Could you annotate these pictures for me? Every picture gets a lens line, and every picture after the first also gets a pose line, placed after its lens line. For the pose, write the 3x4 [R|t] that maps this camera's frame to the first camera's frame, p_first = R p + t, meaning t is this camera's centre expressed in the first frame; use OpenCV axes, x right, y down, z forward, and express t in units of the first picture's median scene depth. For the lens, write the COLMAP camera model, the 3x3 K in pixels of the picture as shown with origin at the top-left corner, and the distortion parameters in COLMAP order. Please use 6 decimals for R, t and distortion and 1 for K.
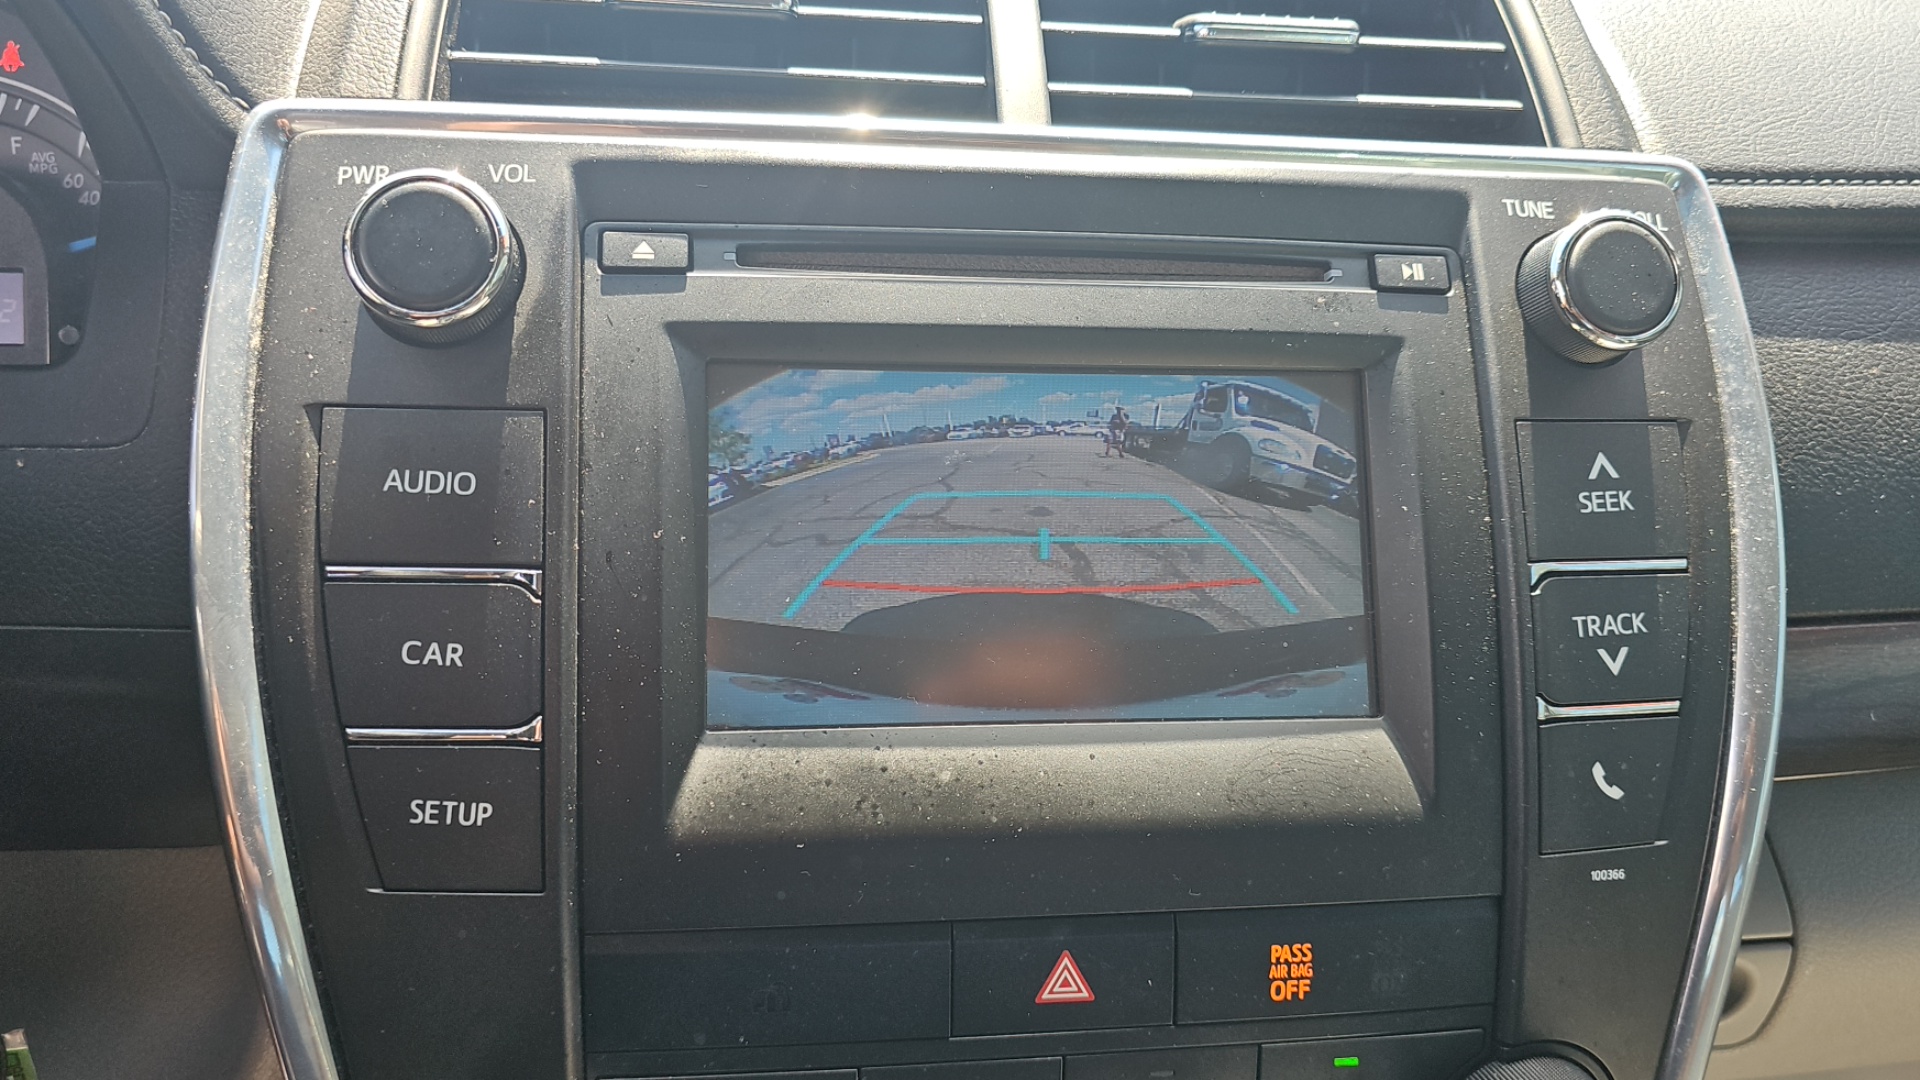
lens RADIAL K [[1444.3, 0, 960.0], [0, 1444.3, 540.0], [0, 0, 1]] dist [0.007675, -0.001053]
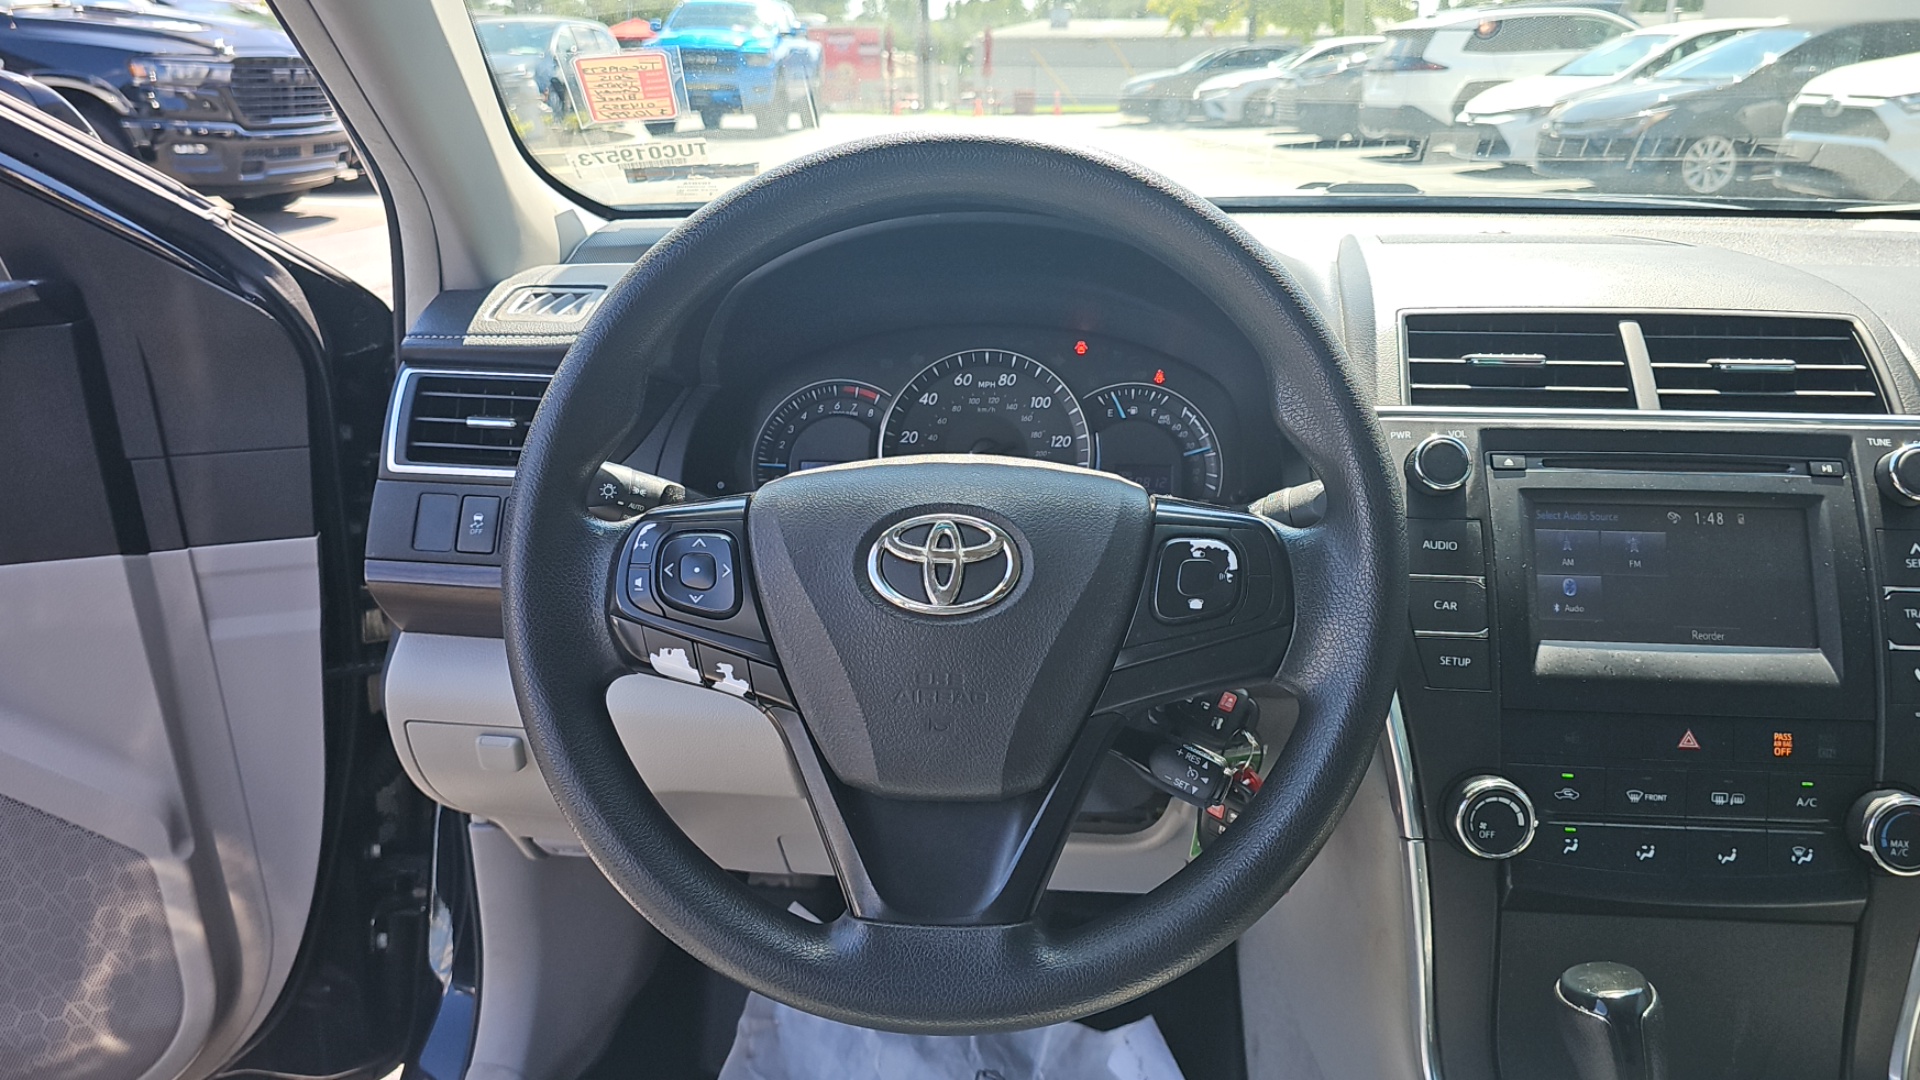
lens RADIAL K [[1409.3, 0, 1003.6], [0, 1409.3, 544.1], [0, 0, 1]] dist [0.079702, -0.068509]
pose [[0.983554, 0.013040, -0.180145, -0.647881], [-0.030524, 0.995045, -0.094623, 0.223993], [0.178018, 0.098565, 0.979078, -1.692073]]
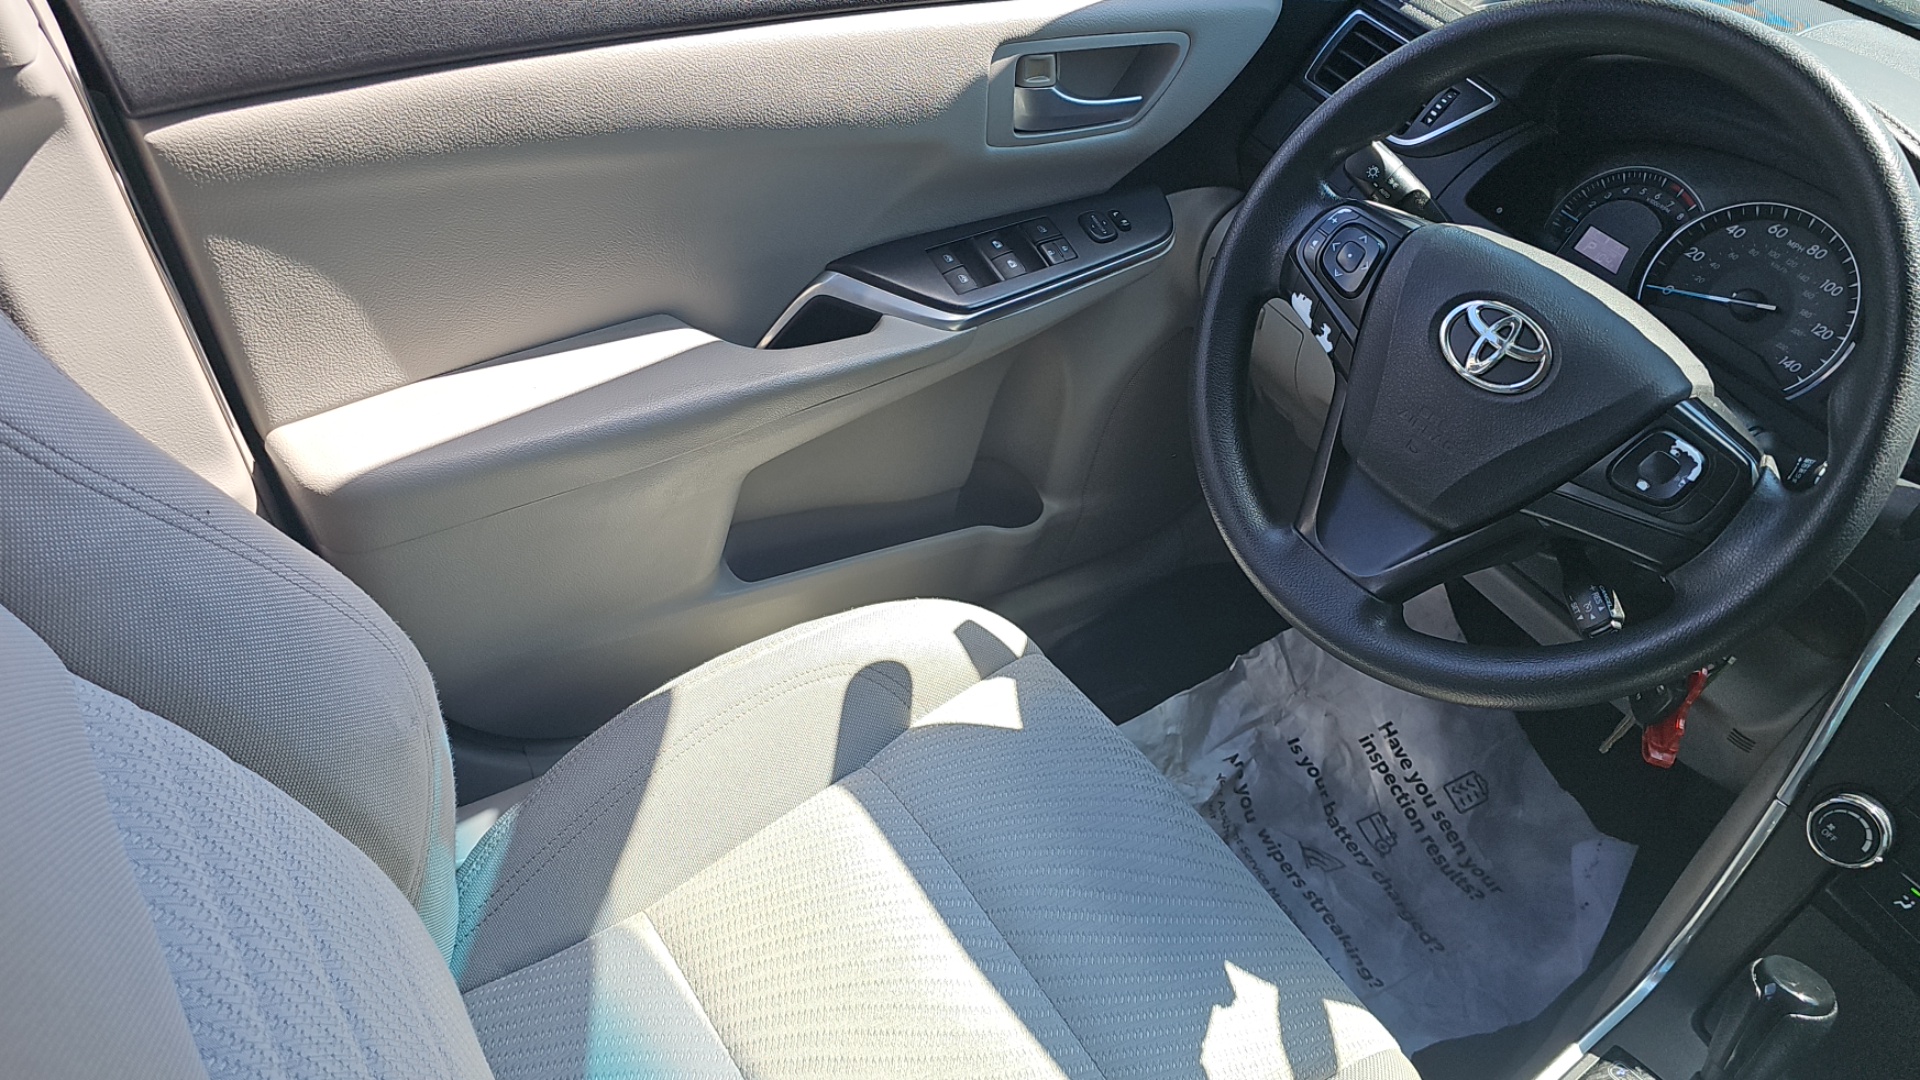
lens RADIAL K [[1409.3, 0, 1003.6], [0, 1409.3, 544.1], [0, 0, 1]] dist [0.079702, -0.068509]
pose [[0.503596, 0.607496, -0.614280, 0.267749], [-0.521855, 0.780550, 0.344105, -0.078592], [0.688519, 0.147275, 0.710107, -2.144722]]
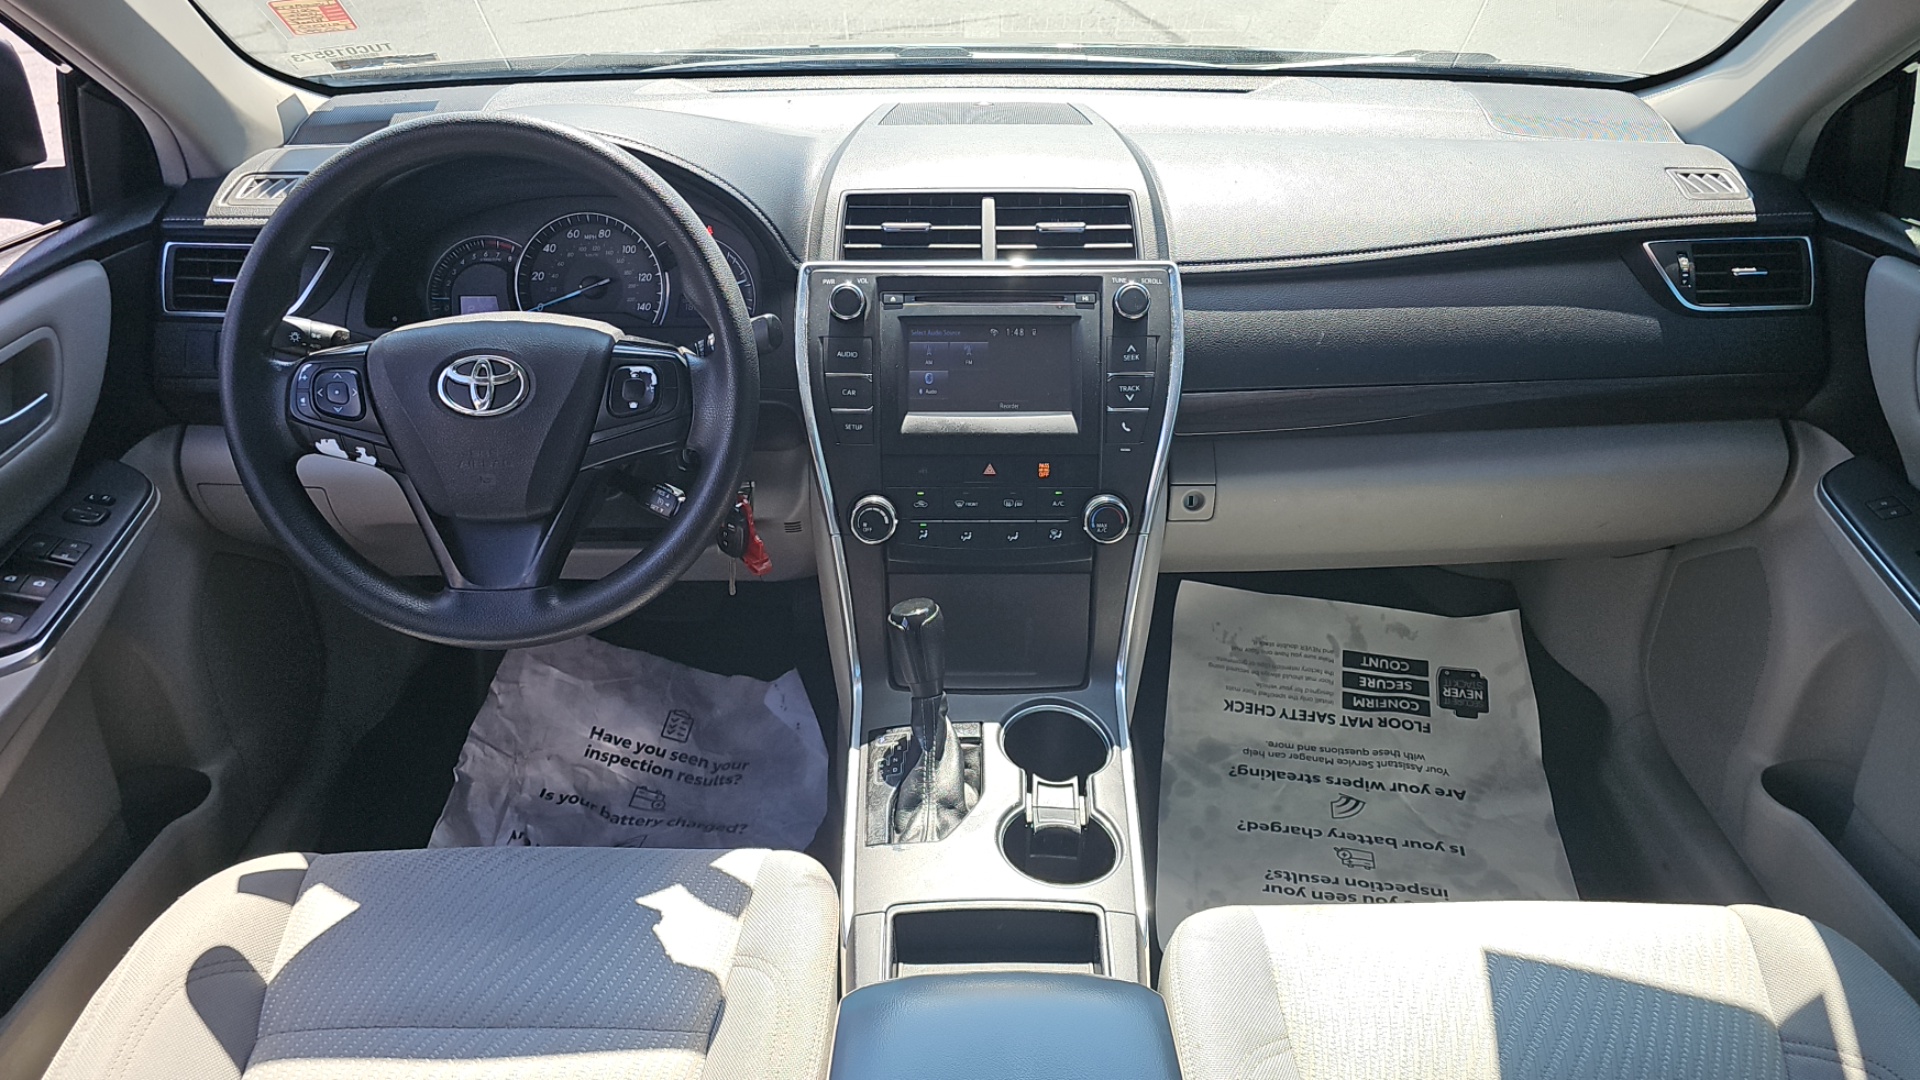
lens RADIAL K [[1362.5, 0, 960.0], [0, 1362.5, 540.0], [0, 0, 1]] dist [0.032545, -0.003348]
pose [[0.991899, 0.012668, -0.126398, 0.478256], [-0.000770, 0.995597, 0.093736, 0.126191], [0.127029, -0.092879, 0.987541, -2.906825]]
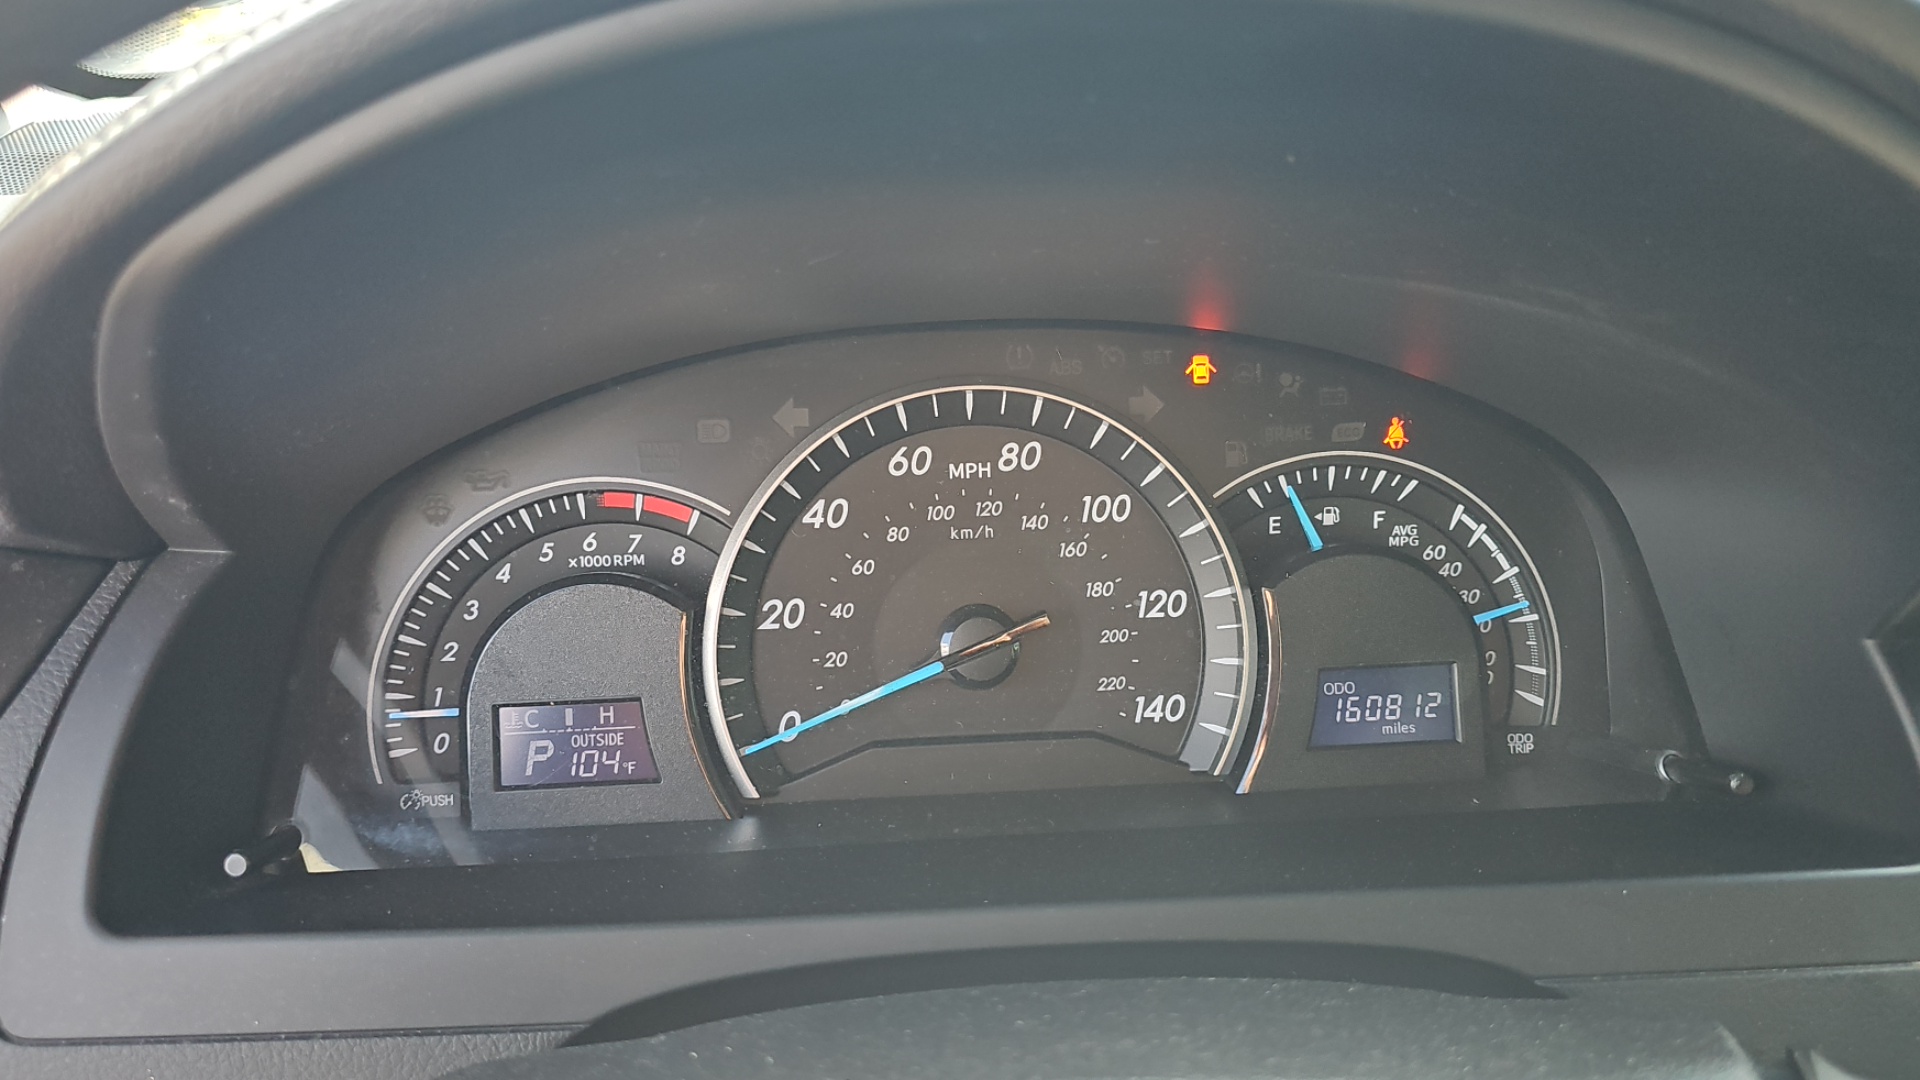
lens RADIAL K [[1444.3, 0, 960.0], [0, 1444.3, 540.0], [0, 0, 1]] dist [0.007675, -0.001053]
pose [[0.996756, -0.035202, -0.072373, -1.173164], [0.031207, 0.997965, -0.055613, -0.292962], [0.074183, 0.053174, 0.995826, 0.067118]]
